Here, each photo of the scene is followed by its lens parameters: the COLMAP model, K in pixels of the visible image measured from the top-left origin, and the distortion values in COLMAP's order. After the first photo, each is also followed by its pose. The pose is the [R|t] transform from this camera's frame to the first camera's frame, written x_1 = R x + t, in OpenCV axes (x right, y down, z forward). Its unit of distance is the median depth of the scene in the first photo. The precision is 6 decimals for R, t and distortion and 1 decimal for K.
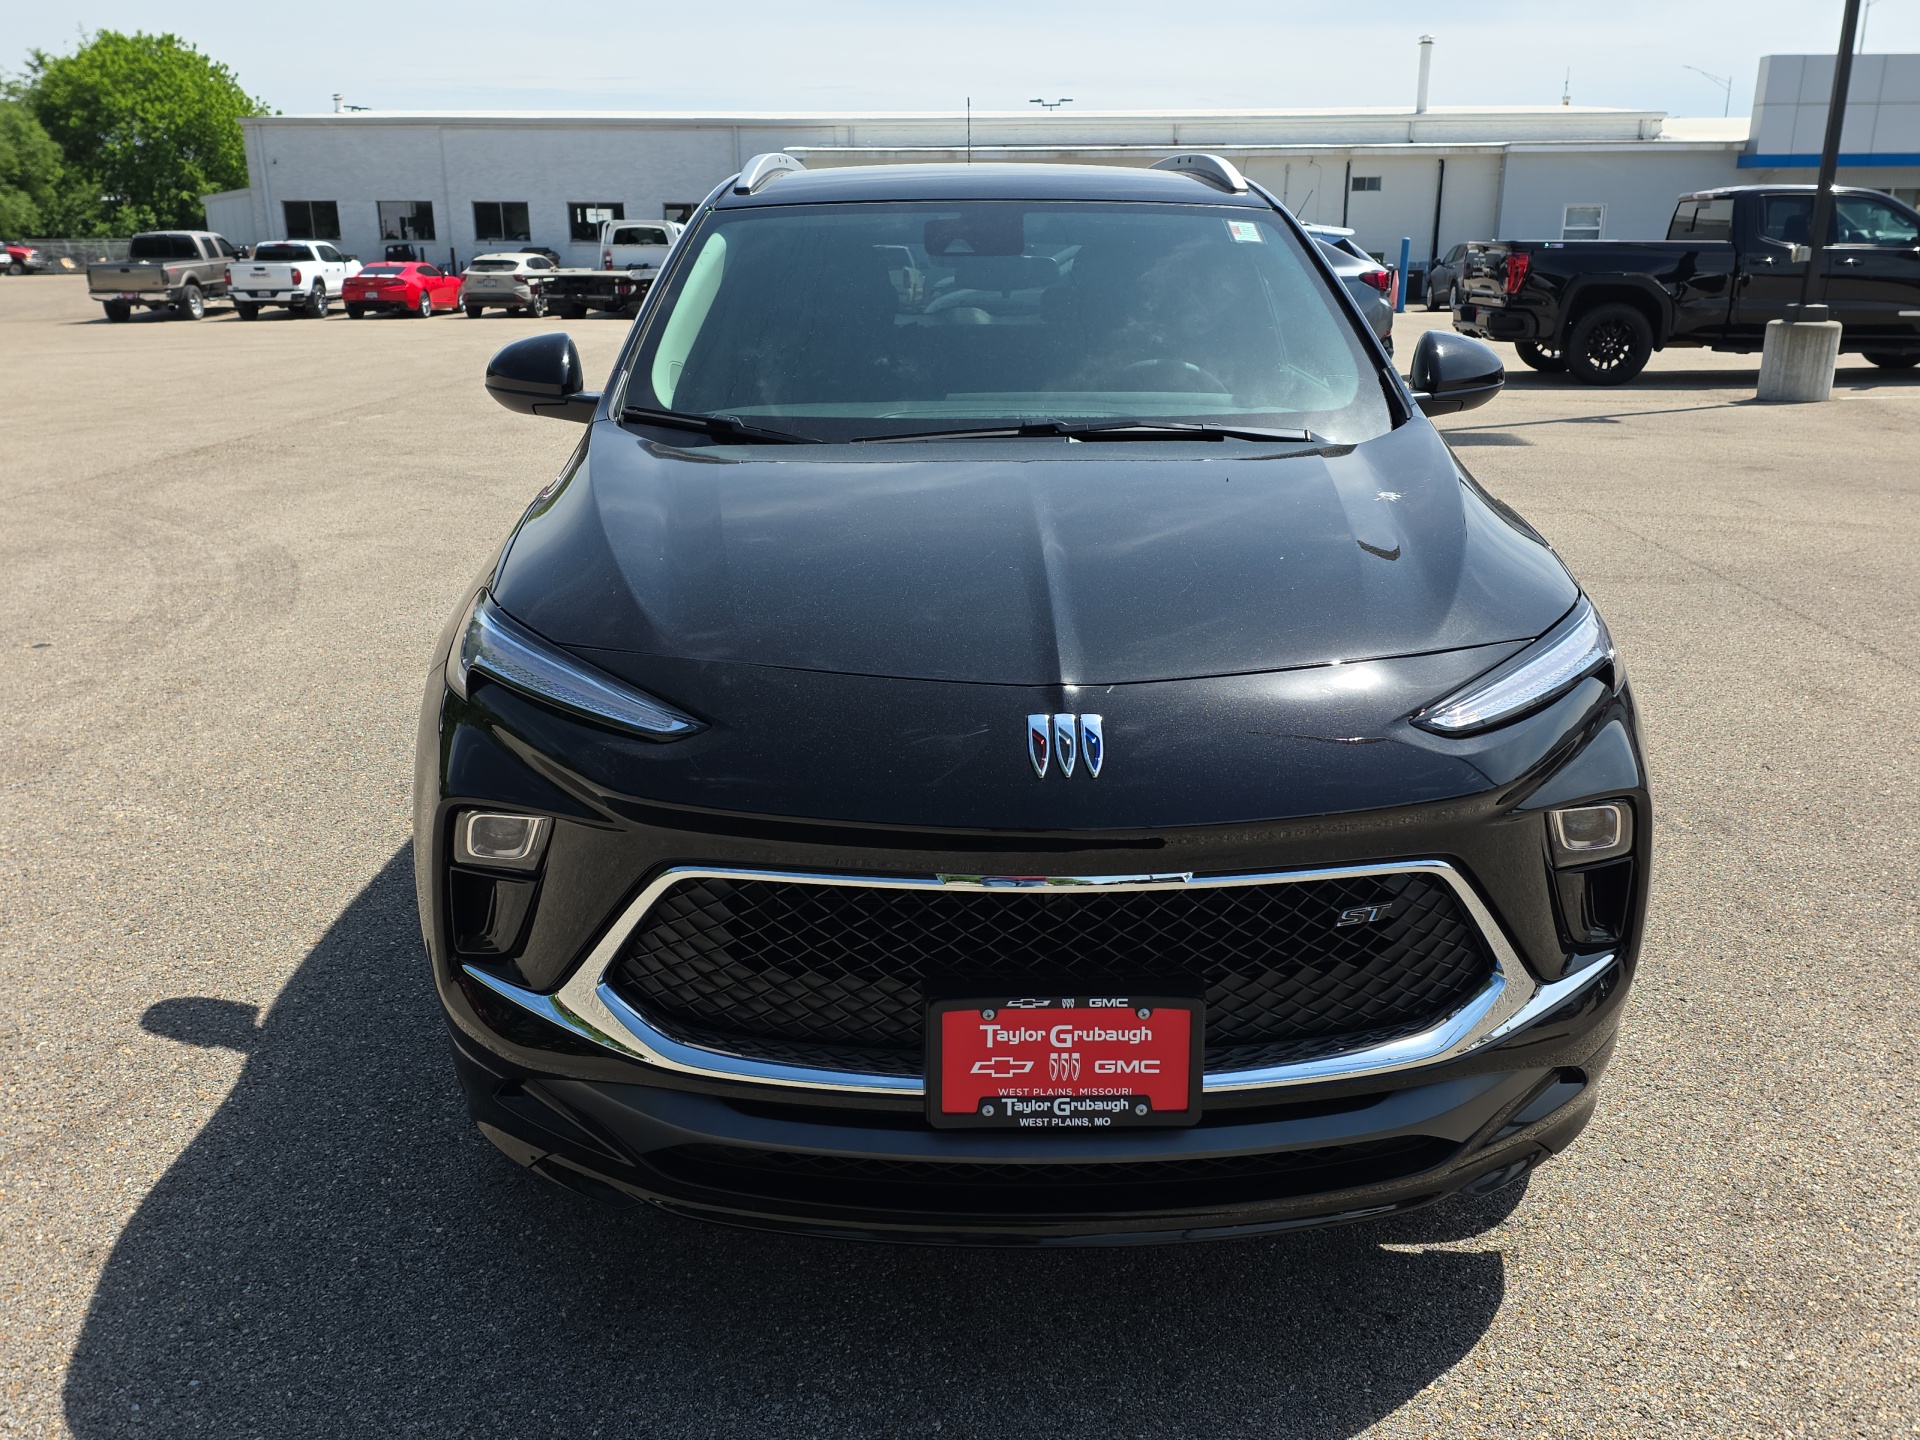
lens RADIAL K [[1575.2, 0, 960.0], [0, 1575.2, 720.0], [0, 0, 1]] dist [0.050846, -0.018954]
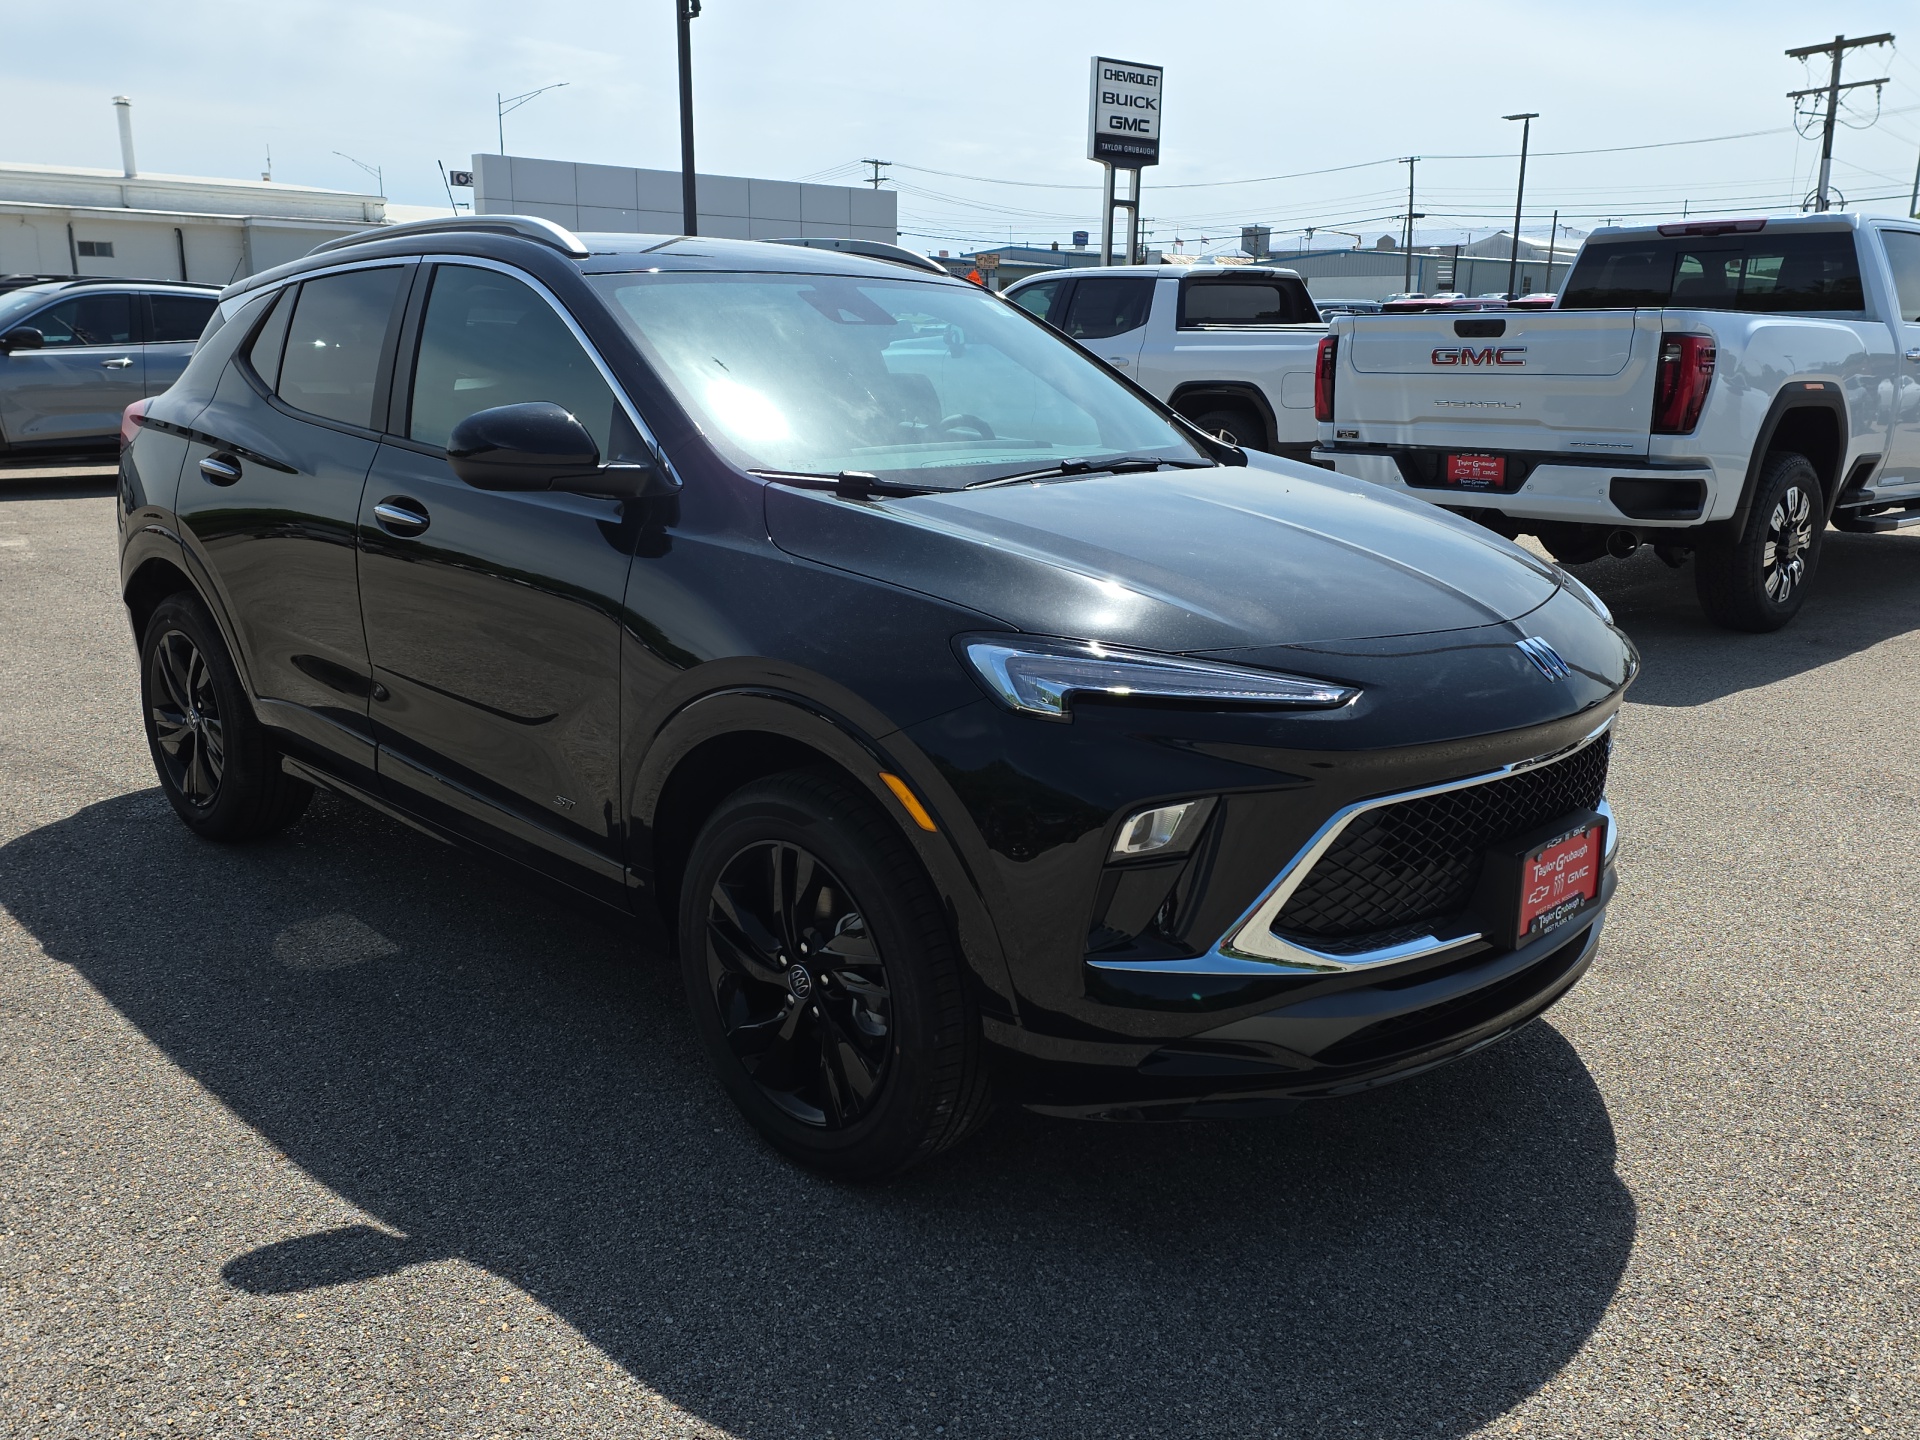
lens RADIAL K [[1575.2, 0, 960.0], [0, 1575.2, 720.0], [0, 0, 1]] dist [0.050846, -0.018954]
pose [[0.724198, -0.159658, 0.670855, -0.714183], [0.189129, 0.981511, 0.029424, -0.040073], [-0.663149, 0.105570, 0.741005, 0.157804]]
